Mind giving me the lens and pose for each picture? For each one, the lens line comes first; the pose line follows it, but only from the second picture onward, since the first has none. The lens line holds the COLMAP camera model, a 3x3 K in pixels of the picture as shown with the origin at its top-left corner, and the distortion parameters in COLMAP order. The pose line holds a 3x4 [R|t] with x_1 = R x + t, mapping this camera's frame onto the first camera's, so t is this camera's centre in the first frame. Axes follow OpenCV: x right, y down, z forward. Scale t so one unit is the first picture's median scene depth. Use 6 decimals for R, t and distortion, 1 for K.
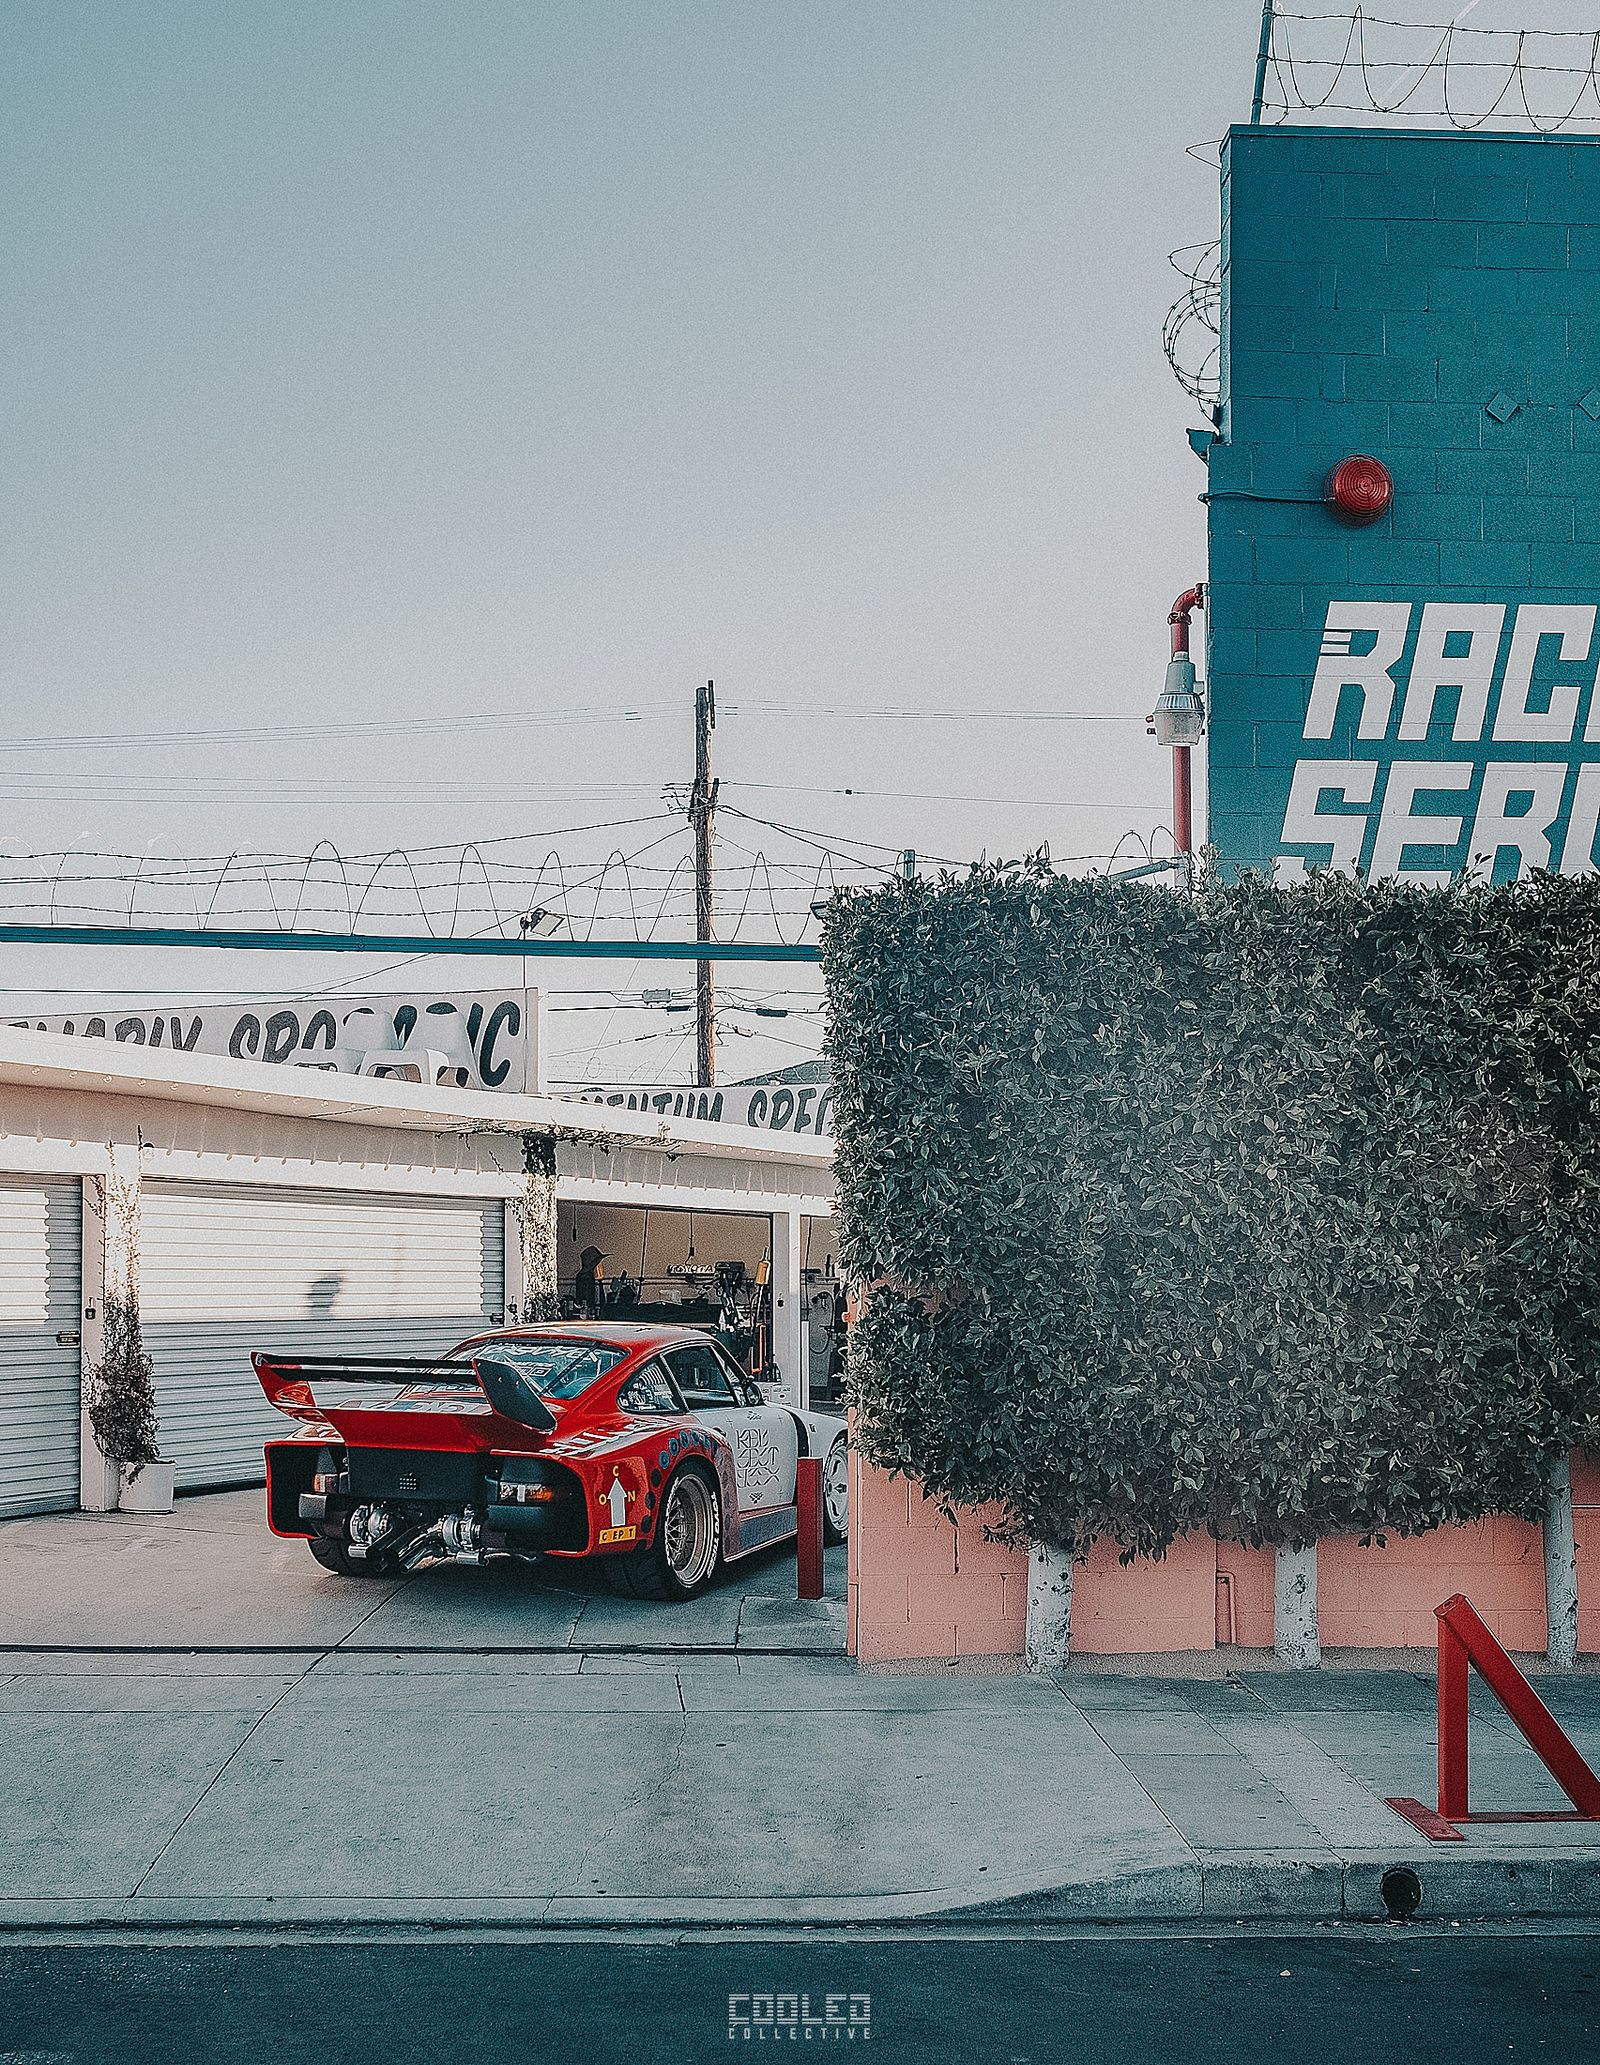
lens RADIAL K [[2410.6, 0, 798.7], [0, 2410.6, 1270.6], [0, 0, 1]] dist [0.000733, -0.001599]
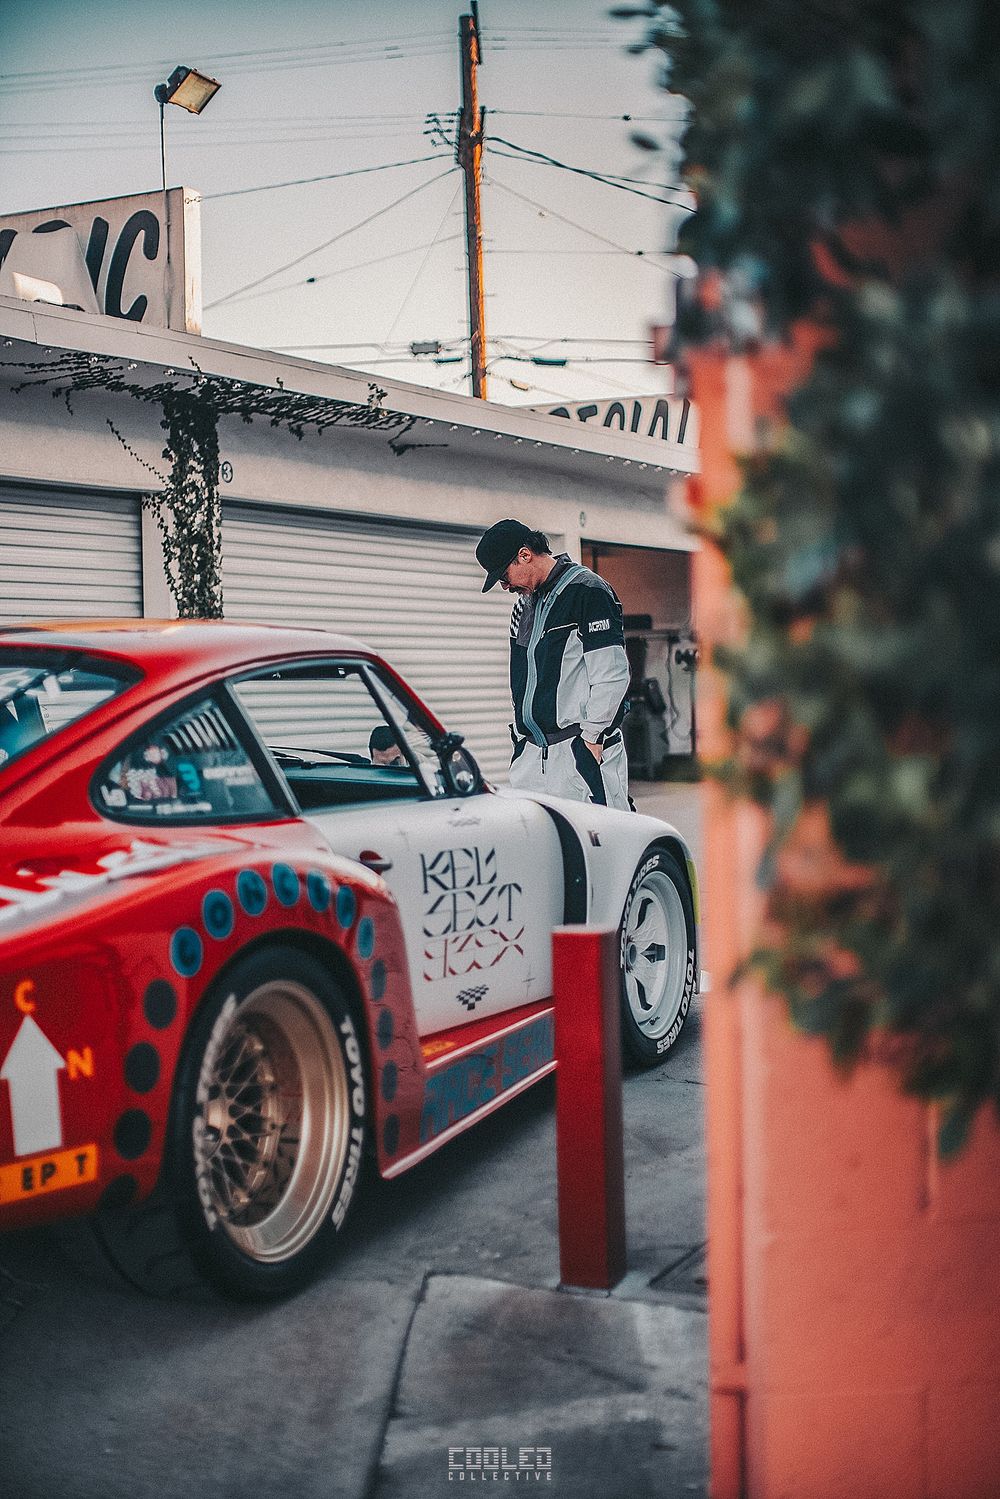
lens RADIAL K [[2139.4, 0, 530.0], [0, 2139.4, 749.2], [0, 0, 1]] dist [-0.194510, 0.513641]
pose [[0.999303, -0.022849, -0.029518, 0.006590], [0.023984, 0.998963, 0.038692, 0.034678], [0.028603, -0.039373, 0.998815, 0.647087]]
